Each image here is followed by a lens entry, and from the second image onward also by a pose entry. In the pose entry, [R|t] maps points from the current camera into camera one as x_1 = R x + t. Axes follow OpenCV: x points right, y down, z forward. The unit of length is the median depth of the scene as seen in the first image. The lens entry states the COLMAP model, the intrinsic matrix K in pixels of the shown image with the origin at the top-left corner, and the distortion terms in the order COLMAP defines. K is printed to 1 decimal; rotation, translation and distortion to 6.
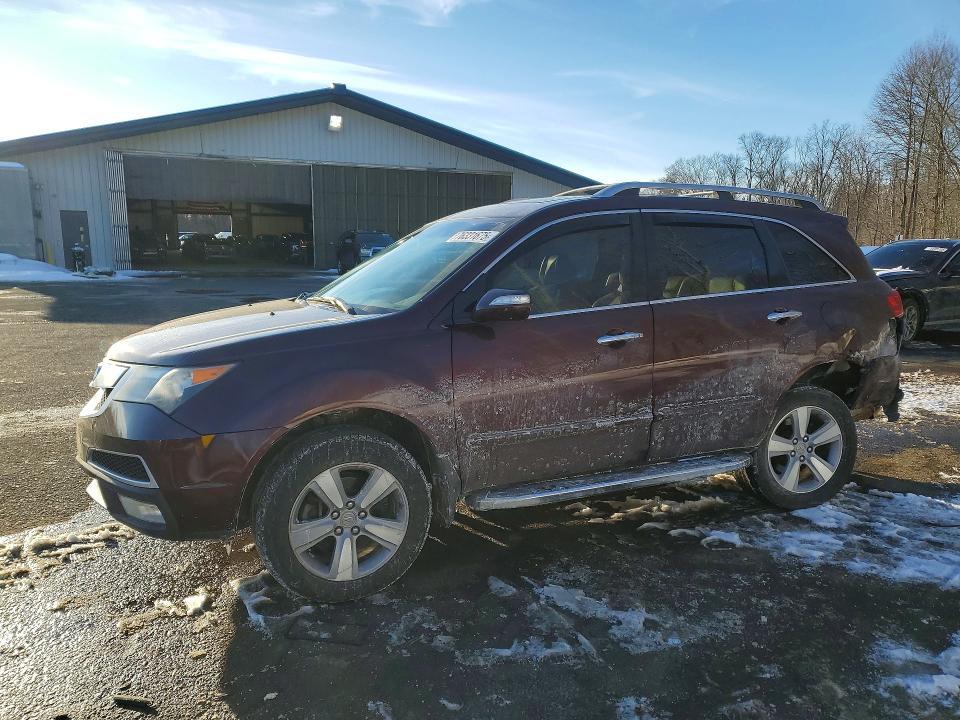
lens RADIAL K [[716.8, 0, 480.0], [0, 716.8, 360.0], [0, 0, 1]] dist [0.068350, -0.064112]
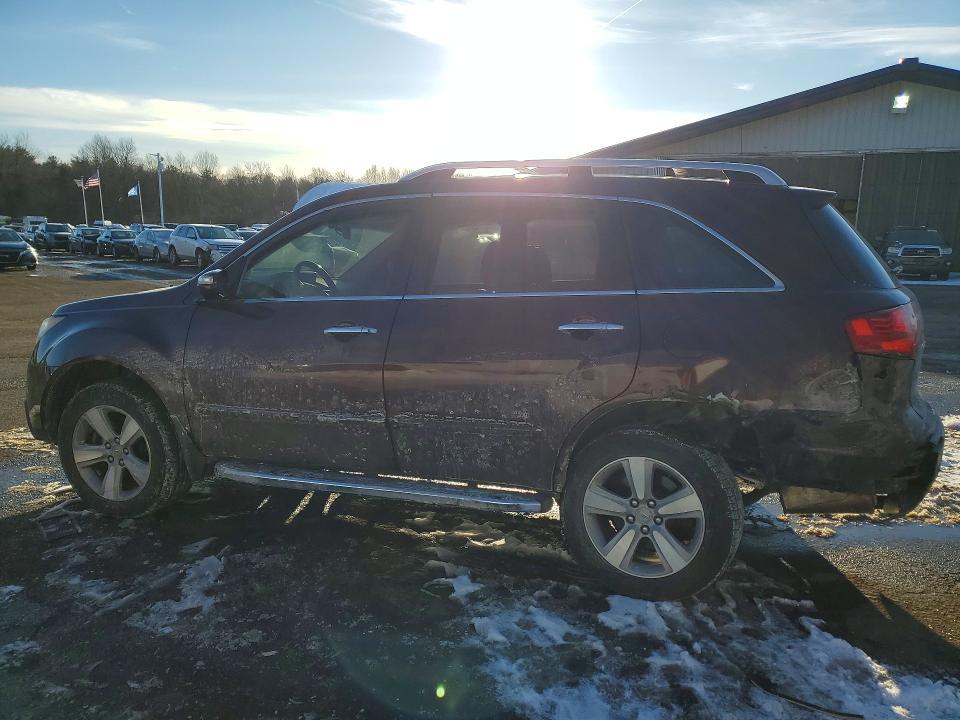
lens RADIAL K [[716.8, 0, 480.0], [0, 716.8, 360.0], [0, 0, 1]] dist [0.068350, -0.064112]
pose [[0.731525, 0.113555, -0.672292, 0.876233], [-0.113270, 0.992572, 0.044402, -0.049433], [0.672340, 0.043669, 0.738953, 0.392616]]
